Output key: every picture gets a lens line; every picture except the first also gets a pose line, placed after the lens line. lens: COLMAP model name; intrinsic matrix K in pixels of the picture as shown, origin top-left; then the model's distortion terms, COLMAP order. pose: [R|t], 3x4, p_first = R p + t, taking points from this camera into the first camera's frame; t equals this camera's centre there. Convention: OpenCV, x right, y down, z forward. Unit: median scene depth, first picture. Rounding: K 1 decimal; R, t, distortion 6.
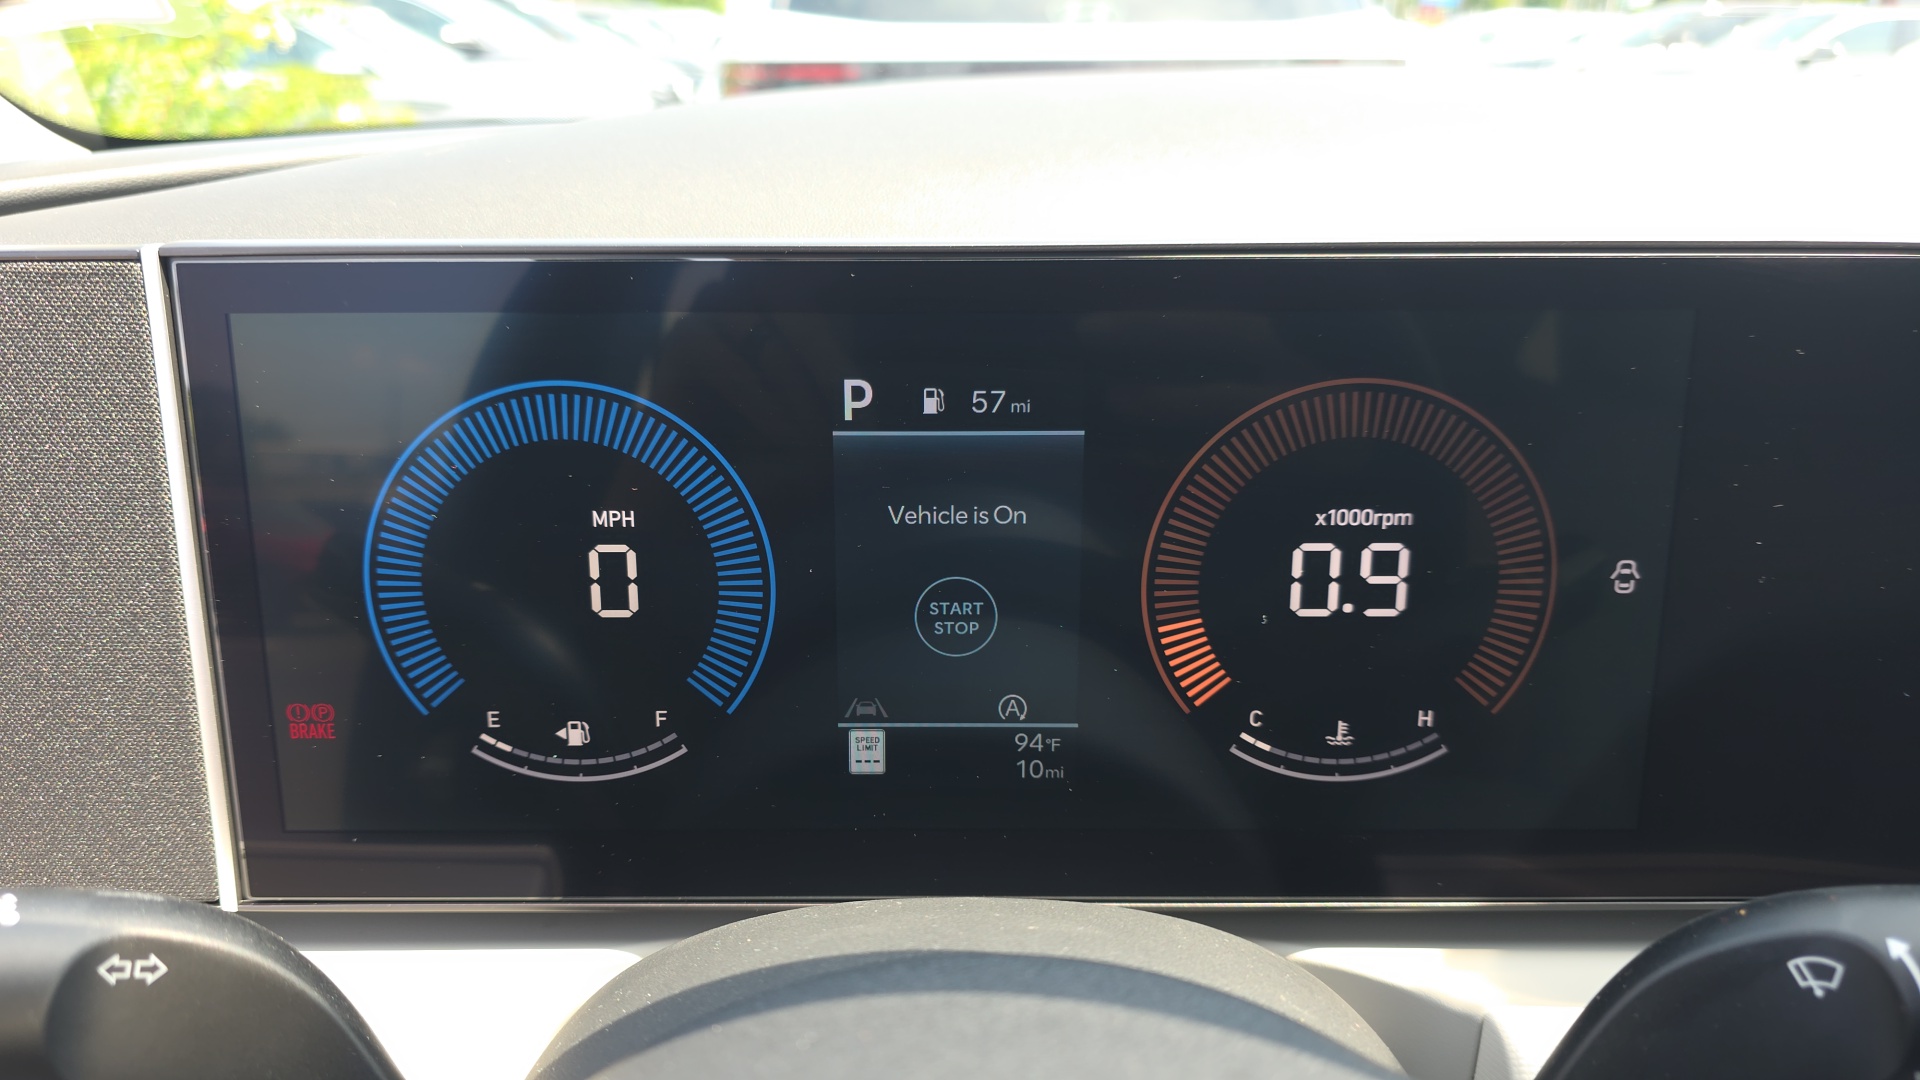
lens RADIAL K [[1325.5, 0, 900.7], [0, 1325.5, 535.8], [0, 0, 1]] dist [0.055433, -0.078112]
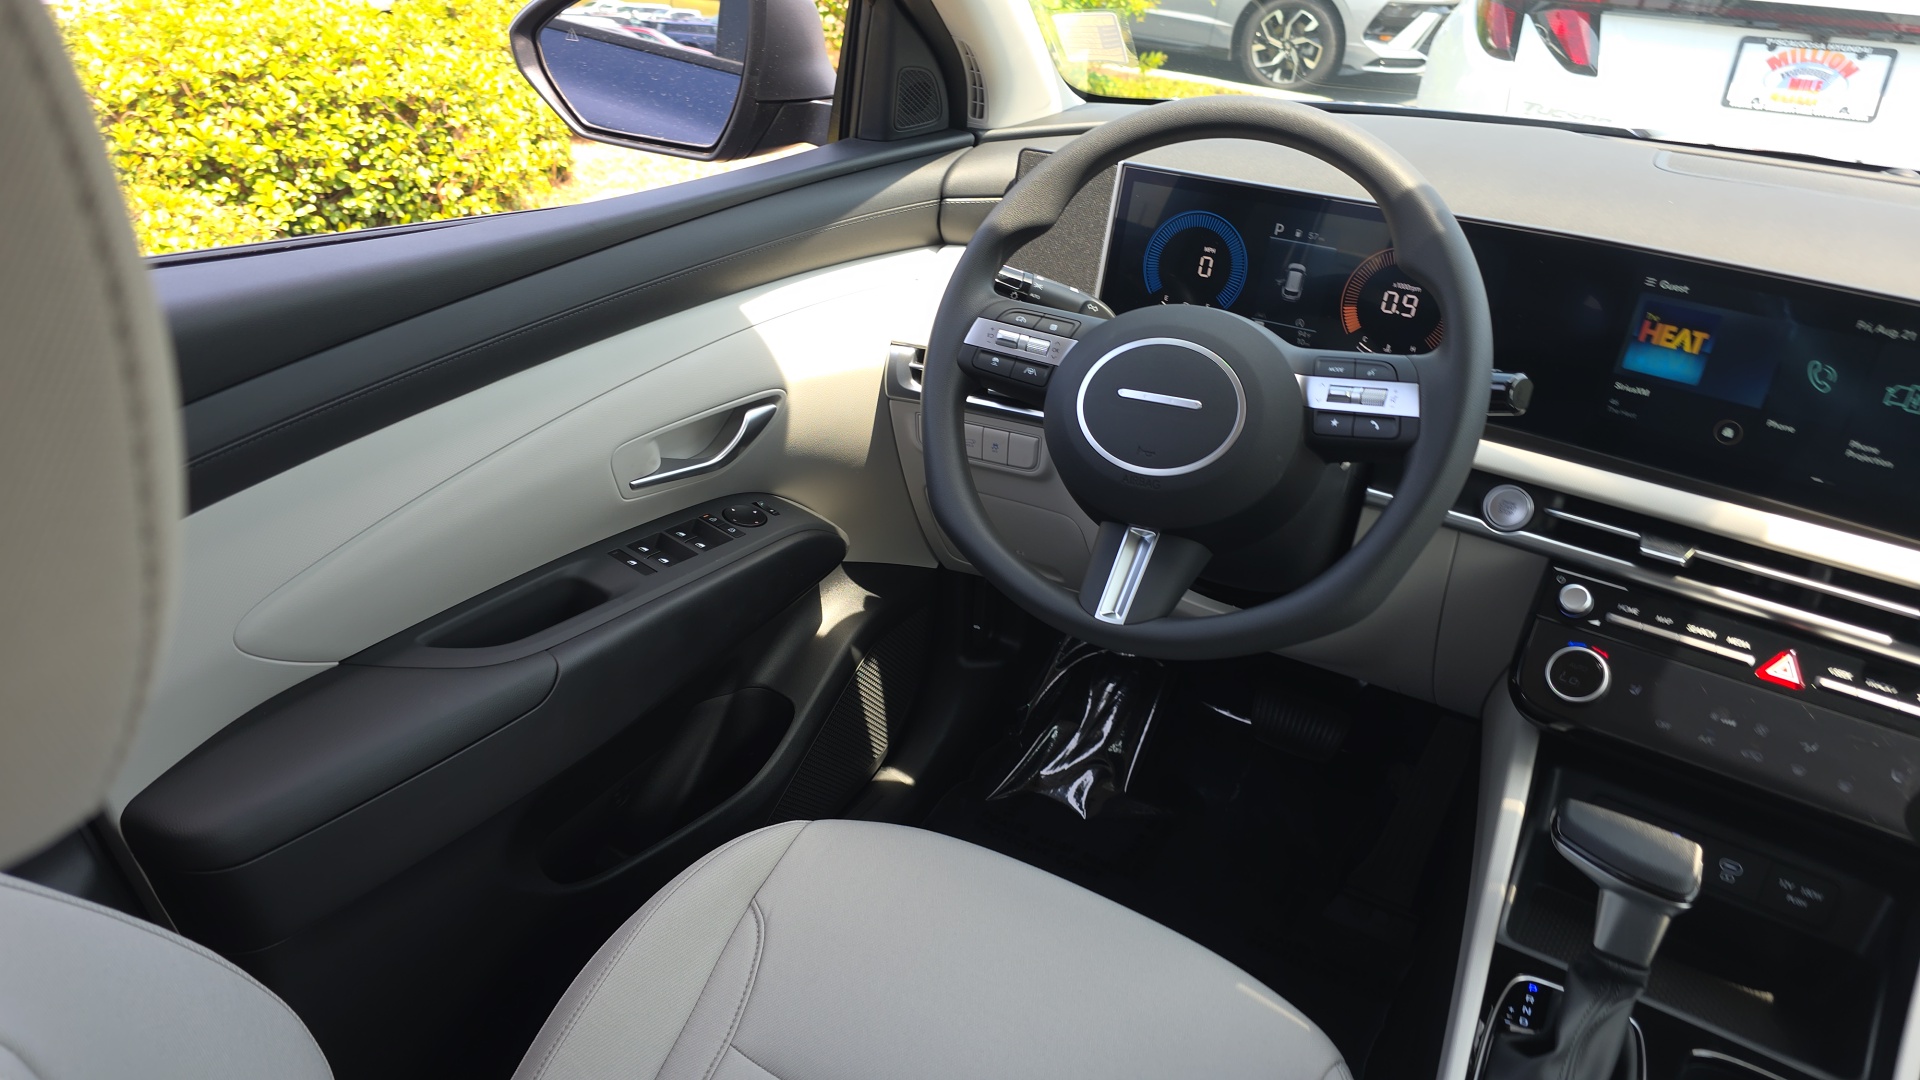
lens RADIAL K [[1314.5, 0, 947.6], [0, 1314.5, 570.0], [0, 0, 1]] dist [0.060343, -0.053343]
pose [[0.854696, 0.288335, -0.431692, 1.038241], [-0.228260, 0.955602, 0.186339, 0.328056], [0.466254, -0.060725, 0.882564, -2.743935]]
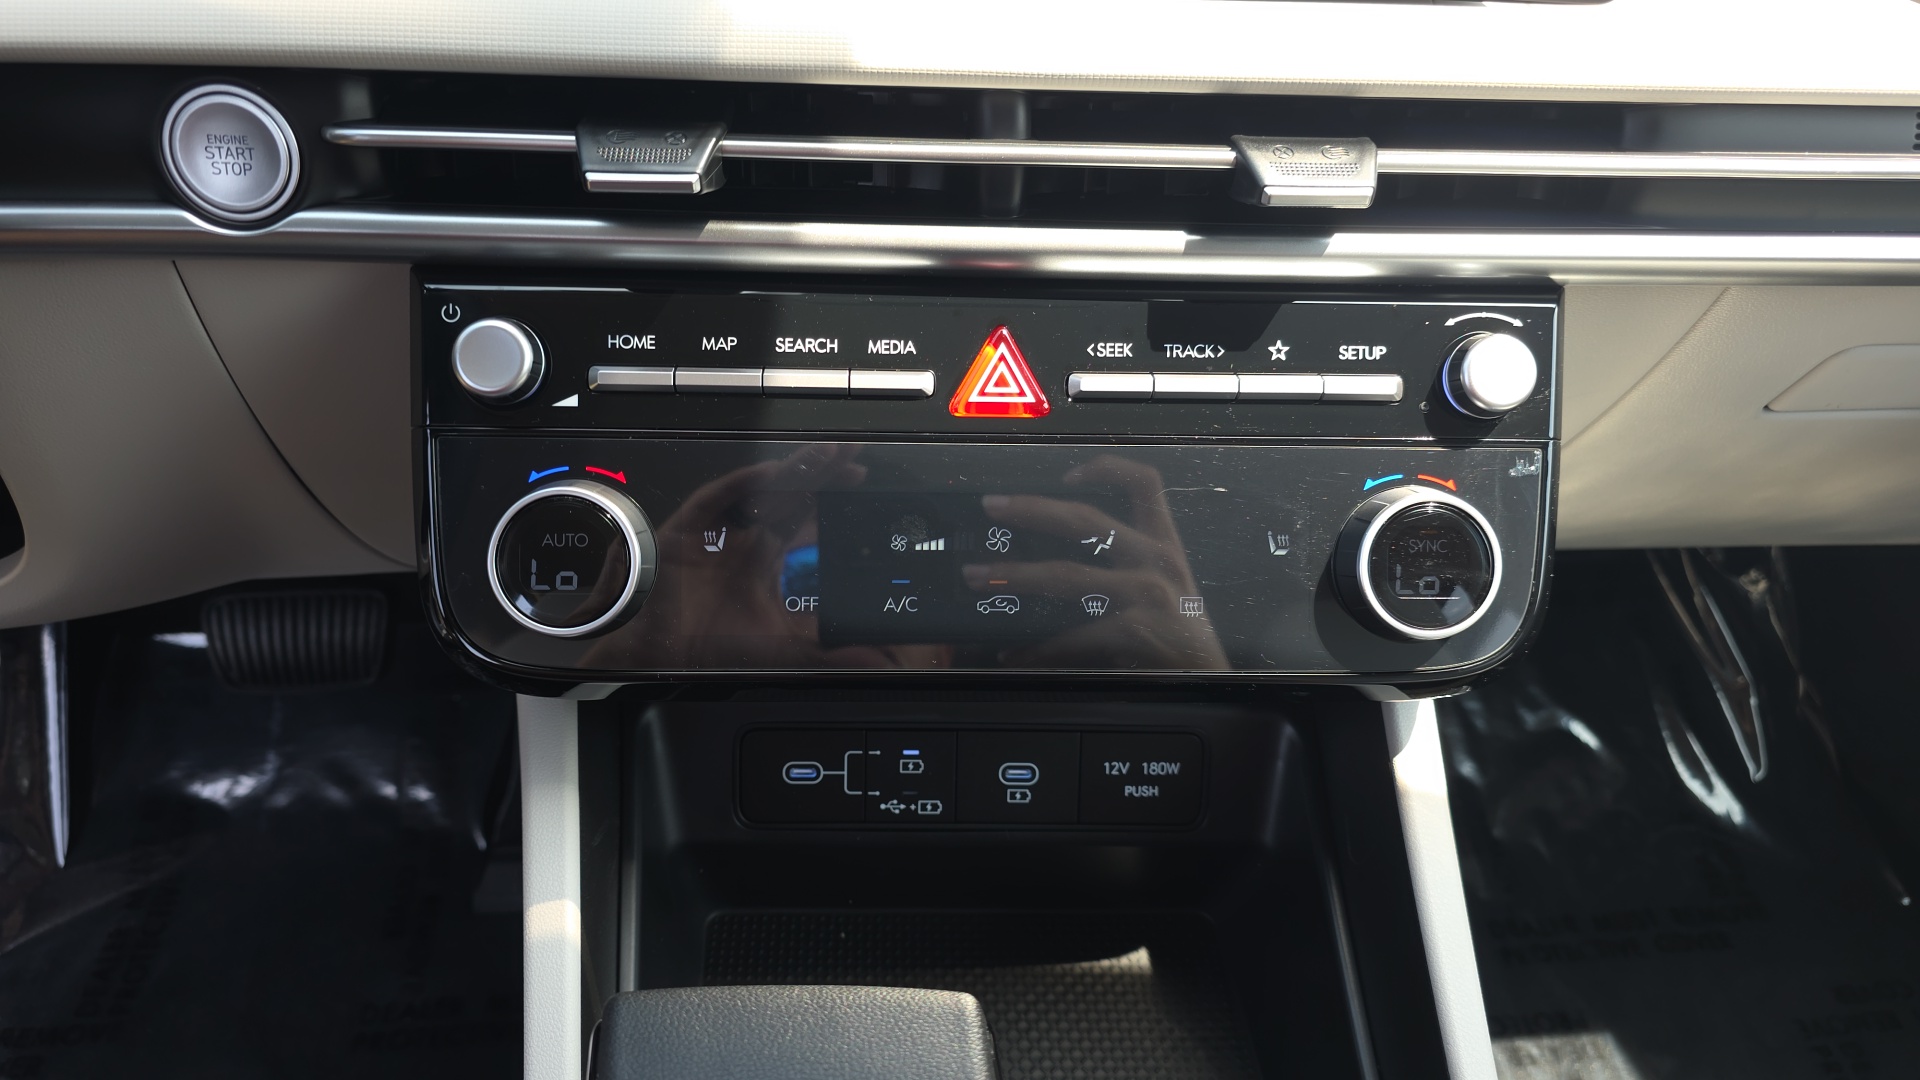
lens RADIAL K [[1314.1, 0, 951.7], [0, 1314.1, 521.7], [0, 0, 1]] dist [0.079960, -0.073127]
pose [[0.994316, -0.030356, 0.102051, 1.250302], [-0.003401, 0.948947, 0.315417, 0.417606], [-0.106416, -0.313971, 0.943450, -0.346543]]
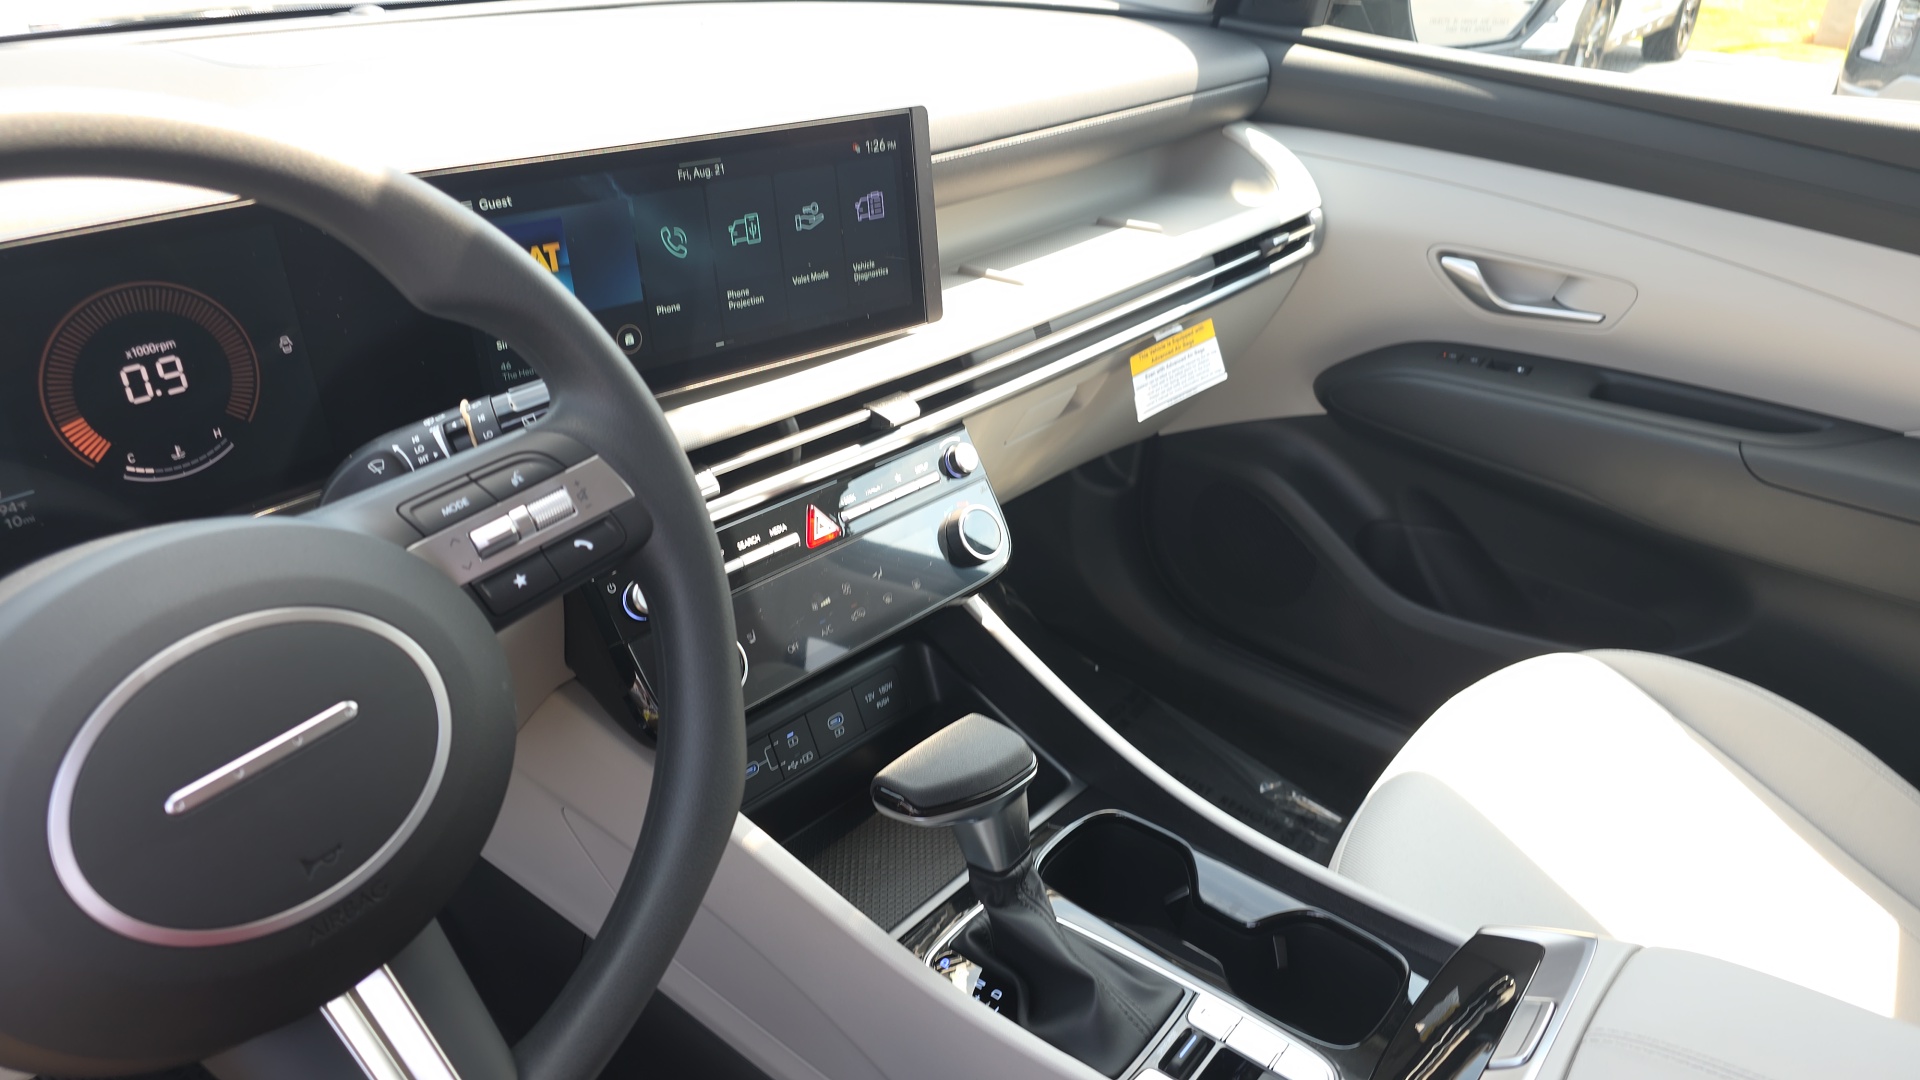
lens RADIAL K [[1316.5, 0, 962.4], [0, 1316.5, 491.5], [0, 0, 1]] dist [0.069560, -0.074923]
pose [[0.623888, -0.330979, 0.707966, -0.403121], [0.221090, 0.943634, 0.246322, -0.036187], [-0.749588, 0.002847, 0.661898, -1.298853]]
